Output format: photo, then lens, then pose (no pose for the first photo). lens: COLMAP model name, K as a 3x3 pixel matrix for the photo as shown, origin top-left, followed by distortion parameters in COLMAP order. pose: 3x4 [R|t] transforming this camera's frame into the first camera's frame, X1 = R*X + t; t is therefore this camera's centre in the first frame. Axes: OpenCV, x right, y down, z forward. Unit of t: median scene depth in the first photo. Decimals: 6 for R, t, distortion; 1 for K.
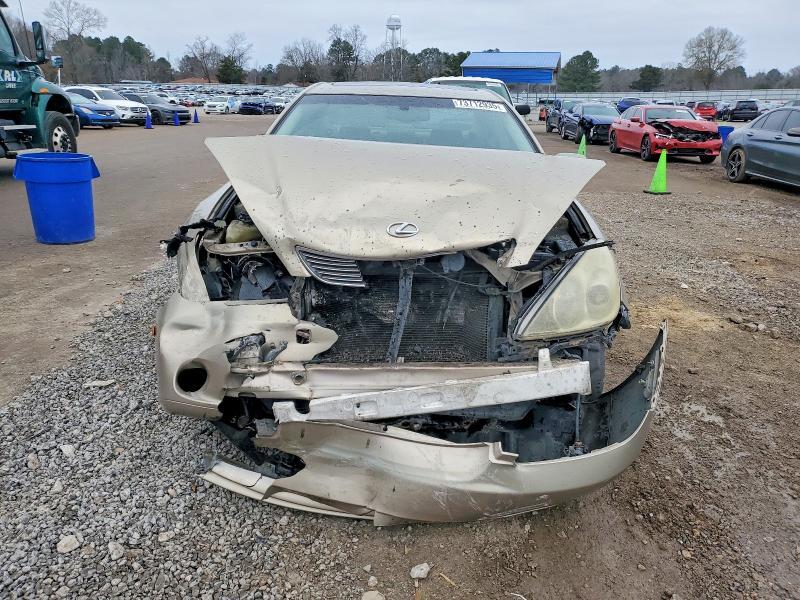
lens RADIAL K [[644.3, 0, 400.0], [0, 644.3, 300.0], [0, 0, 1]] dist [0.008449, -0.002328]
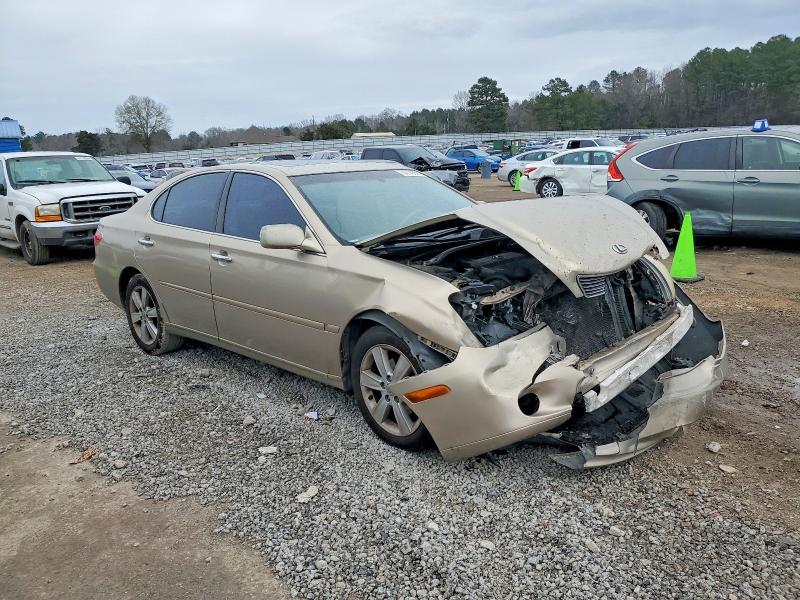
lens RADIAL K [[637.2, 0, 400.0], [0, 637.2, 300.0], [0, 0, 1]] dist [0.000568, -0.003405]
pose [[0.660955, -0.215020, 0.718961, -1.294644], [0.276361, 0.960481, 0.033187, -0.169814], [-0.697684, 0.176757, 0.694257, 0.314806]]
